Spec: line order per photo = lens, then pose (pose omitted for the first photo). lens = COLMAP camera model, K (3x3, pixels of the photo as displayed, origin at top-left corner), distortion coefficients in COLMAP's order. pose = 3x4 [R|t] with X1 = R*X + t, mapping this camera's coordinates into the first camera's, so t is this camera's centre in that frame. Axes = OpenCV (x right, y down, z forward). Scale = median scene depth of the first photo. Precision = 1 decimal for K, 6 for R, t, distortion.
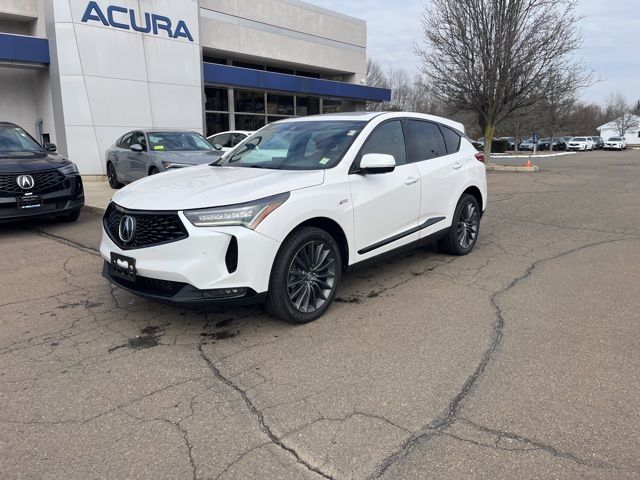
lens RADIAL K [[482.4, 0, 318.6], [0, 482.4, 235.1], [0, 0, 1]] dist [0.078011, -0.097169]
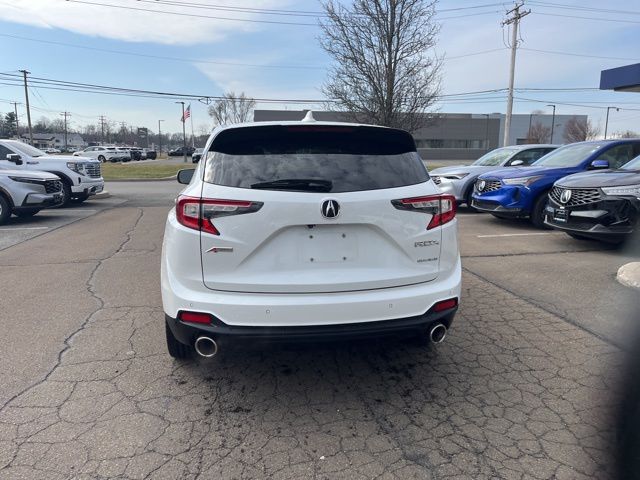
lens RADIAL K [[482.4, 0, 317.6], [0, 482.4, 238.1], [0, 0, 1]] dist [0.078011, -0.097169]
pose [[-0.648955, 0.137095, -0.748373, 0.785918], [-0.145728, 0.943022, 0.299121, -0.379224], [0.746740, 0.303175, -0.592000, 1.828638]]
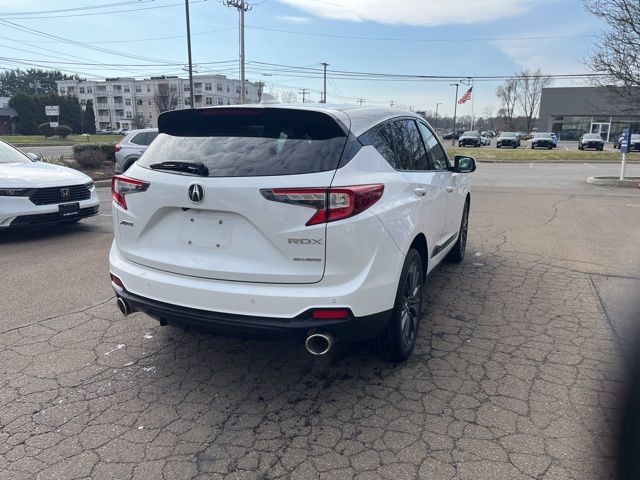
lens RADIAL K [[482.4, 0, 318.3], [0, 482.4, 244.6], [0, 0, 1]] dist [0.078011, -0.097169]
pose [[-0.954275, 0.063352, -0.292139, 0.396353], [-0.061691, 0.914511, 0.399830, -0.422401], [0.292495, 0.399570, -0.868787, 2.041536]]
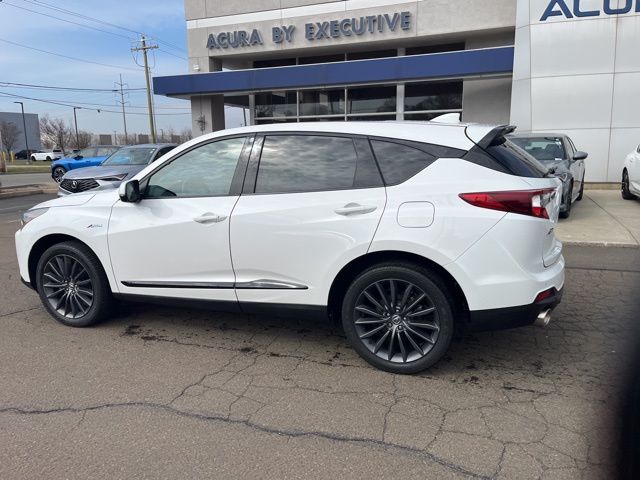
lens RADIAL K [[482.4, 0, 319.2], [0, 482.4, 238.6], [0, 0, 1]] dist [0.078011, -0.097169]
pose [[0.330725, 0.175831, -0.927203, 0.955284], [-0.165672, 0.978050, 0.126380, -0.206454], [0.929072, 0.111815, 0.352596, 0.899802]]
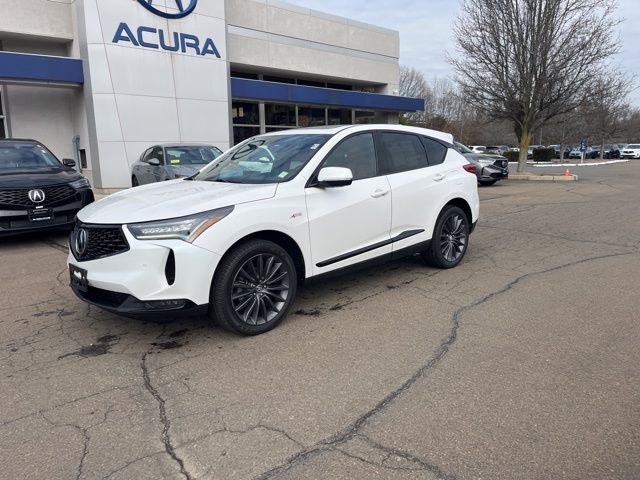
lens RADIAL K [[482.4, 0, 319.2], [0, 482.4, 239.7], [0, 0, 1]] dist [0.078011, -0.097169]
pose [[0.995735, 0.003051, -0.092212, 0.159852], [-0.004240, 0.999910, -0.012705, -0.003925], [0.092165, 0.013042, 0.995658, 0.001514]]
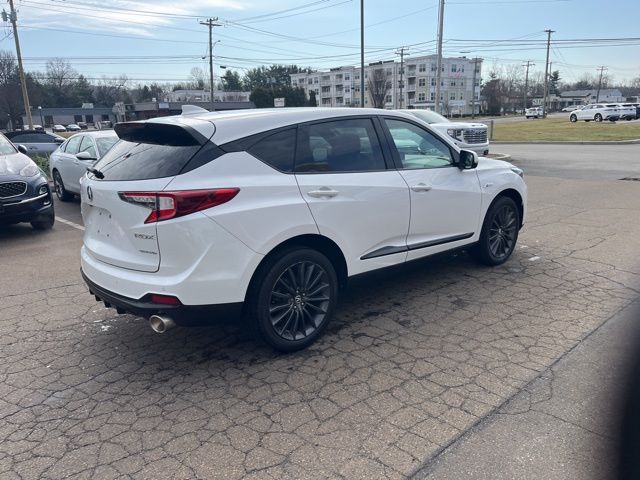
lens RADIAL K [[482.4, 0, 318.1], [0, 482.4, 243.6], [0, 0, 1]] dist [0.078011, -0.097169]
pose [[-0.990837, 0.003003, 0.135032, -0.051835], [0.061516, 0.900074, 0.431373, -0.464629], [-0.120243, 0.435727, -0.892011, 2.118824]]
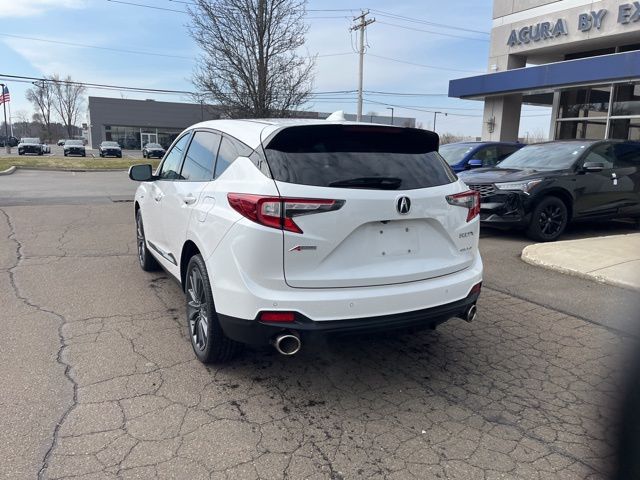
lens RADIAL K [[482.4, 0, 318.5], [0, 482.4, 245.1], [0, 0, 1]] dist [0.078011, -0.097169]
pose [[-0.383063, 0.177365, -0.906534, 0.946234], [-0.196886, 0.943164, 0.267727, -0.340358], [0.902496, 0.281040, -0.326371, 1.616920]]
